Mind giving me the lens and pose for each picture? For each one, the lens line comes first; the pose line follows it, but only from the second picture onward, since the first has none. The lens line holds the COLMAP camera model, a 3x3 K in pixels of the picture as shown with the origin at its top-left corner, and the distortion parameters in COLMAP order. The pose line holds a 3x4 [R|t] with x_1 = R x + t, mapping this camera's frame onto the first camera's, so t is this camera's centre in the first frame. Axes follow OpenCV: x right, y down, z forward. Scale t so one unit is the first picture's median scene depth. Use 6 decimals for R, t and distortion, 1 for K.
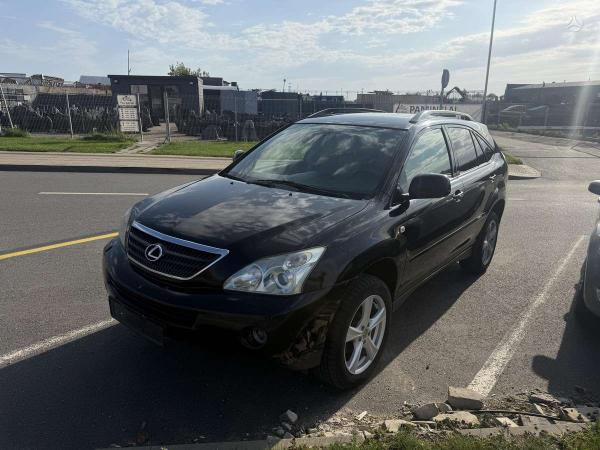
lens RADIAL K [[460.2, 0, 300.0], [0, 460.2, 225.0], [0, 0, 1]] dist [-0.001327, -0.006735]
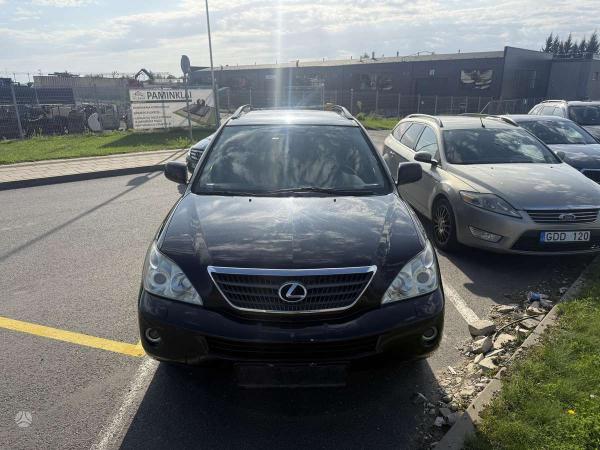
lens RADIAL K [[460.2, 0, 300.0], [0, 460.2, 225.0], [0, 0, 1]] dist [-0.001327, -0.006735]
pose [[0.737245, -0.208741, 0.642571, -0.109162], [0.180325, 0.977368, 0.110608, -0.020448], [-0.651117, 0.034326, 0.758201, 0.043792]]
